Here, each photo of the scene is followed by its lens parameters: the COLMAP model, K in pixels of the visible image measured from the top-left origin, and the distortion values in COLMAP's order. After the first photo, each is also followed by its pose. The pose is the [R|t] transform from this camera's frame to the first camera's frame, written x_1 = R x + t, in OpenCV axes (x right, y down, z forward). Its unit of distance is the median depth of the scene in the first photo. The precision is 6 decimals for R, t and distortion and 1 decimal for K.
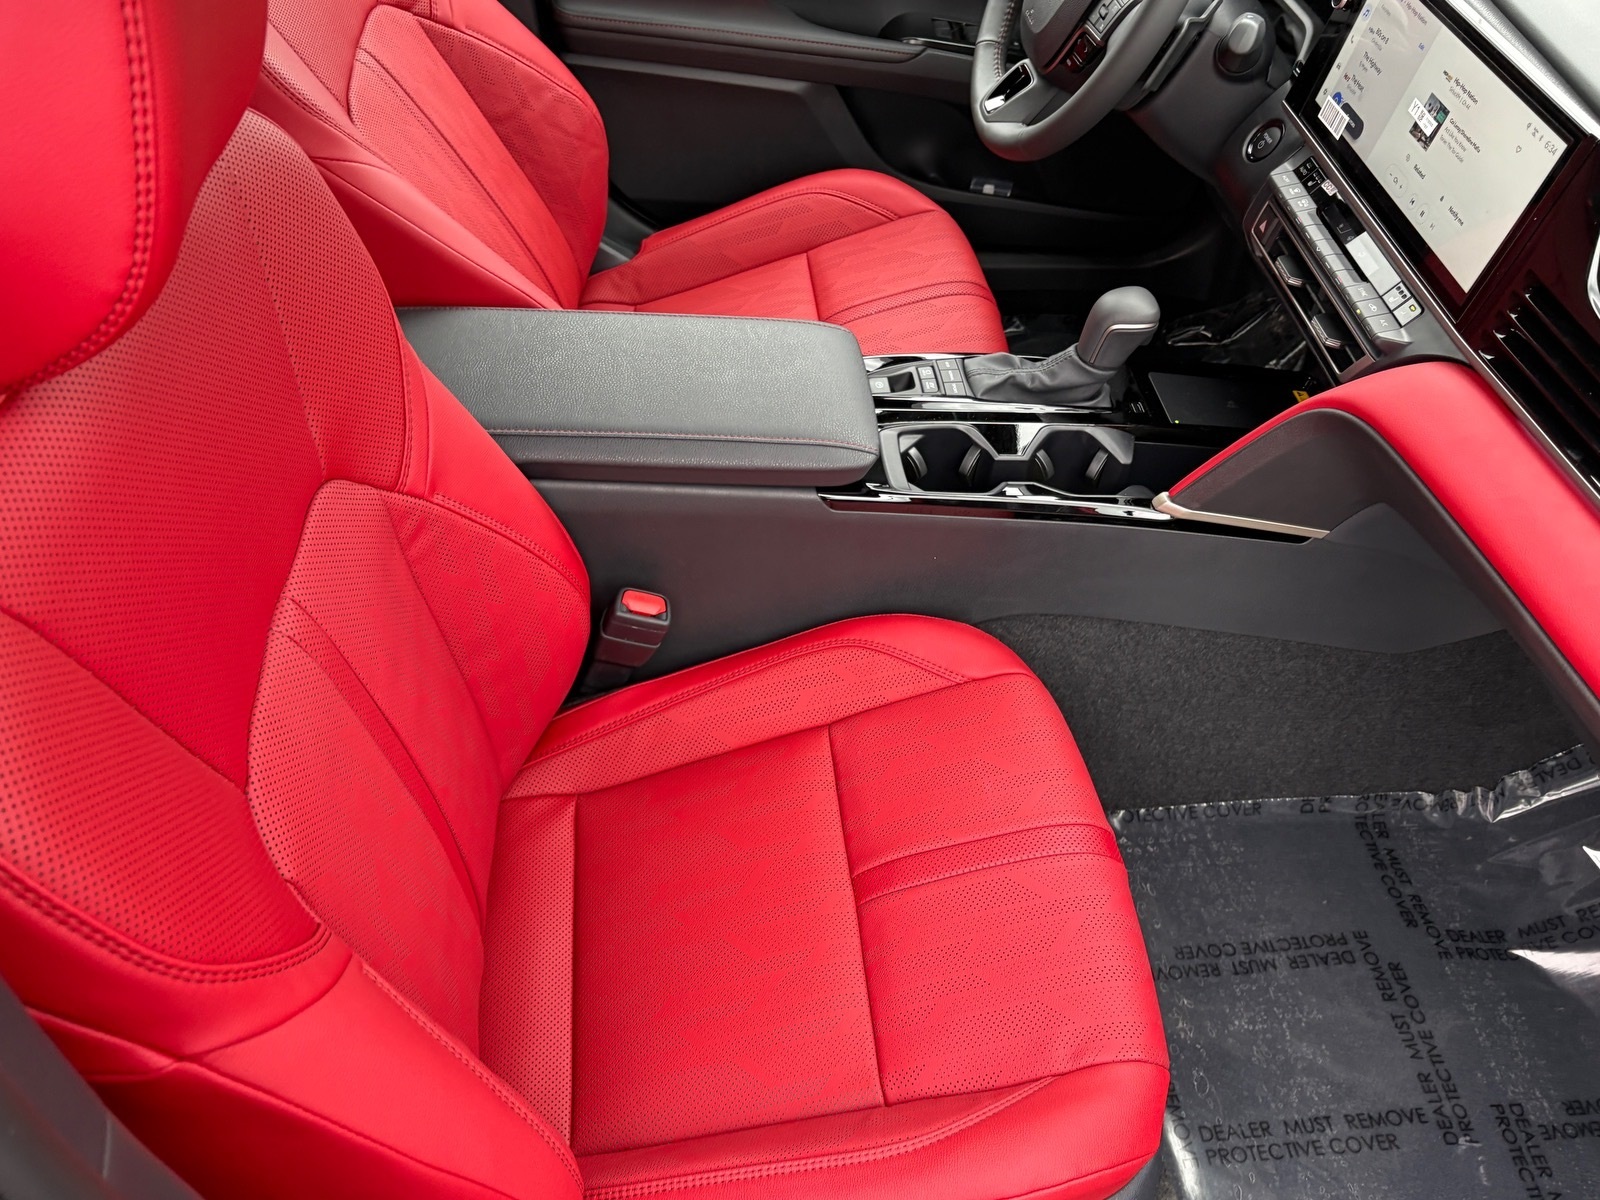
lens RADIAL K [[1257.5, 0, 813.9], [0, 1257.5, 592.1], [0, 0, 1]] dist [0.021861, -0.024665]
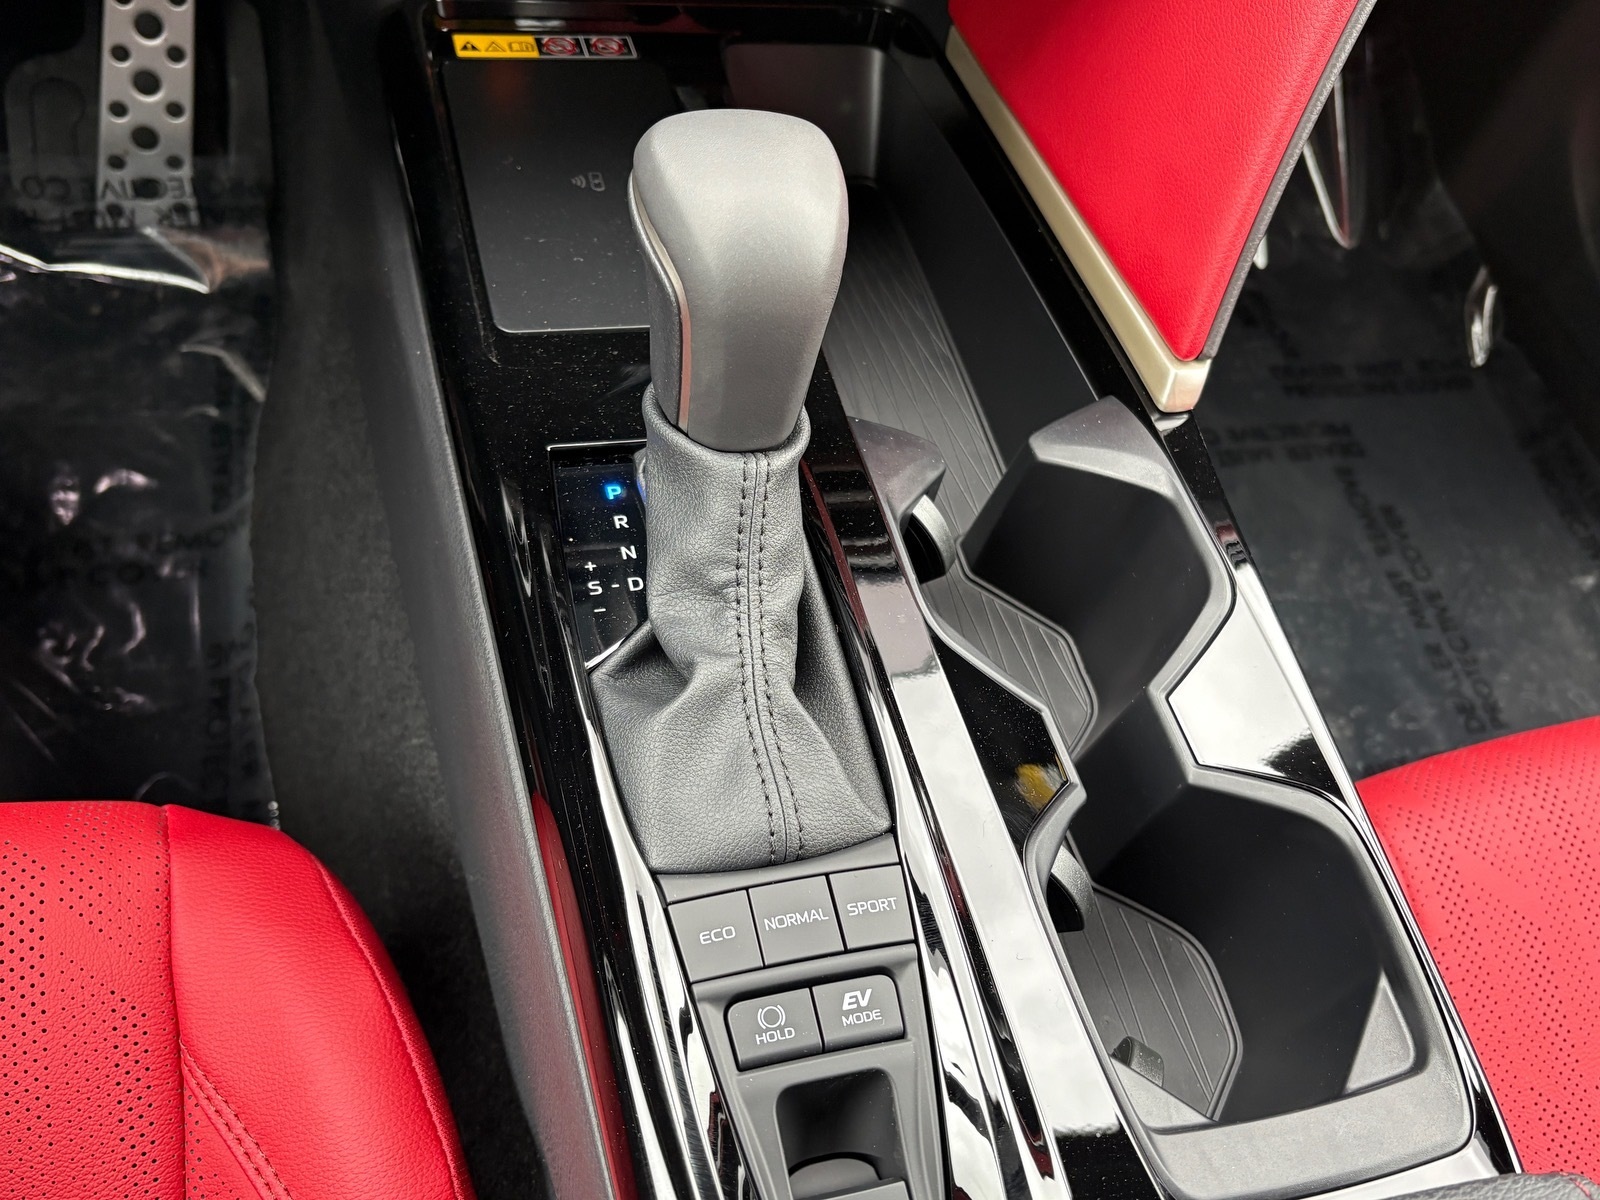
lens RADIAL K [[1456.9, 0, 810.9], [0, 1456.9, 593.6], [0, 0, 1]] dist [0.012766, 0.000000]
pose [[-0.123467, -0.874041, 0.469902, 0.032224], [0.561769, 0.328782, 0.759156, -0.422219], [-0.818029, 0.357707, 0.450415, 0.879889]]
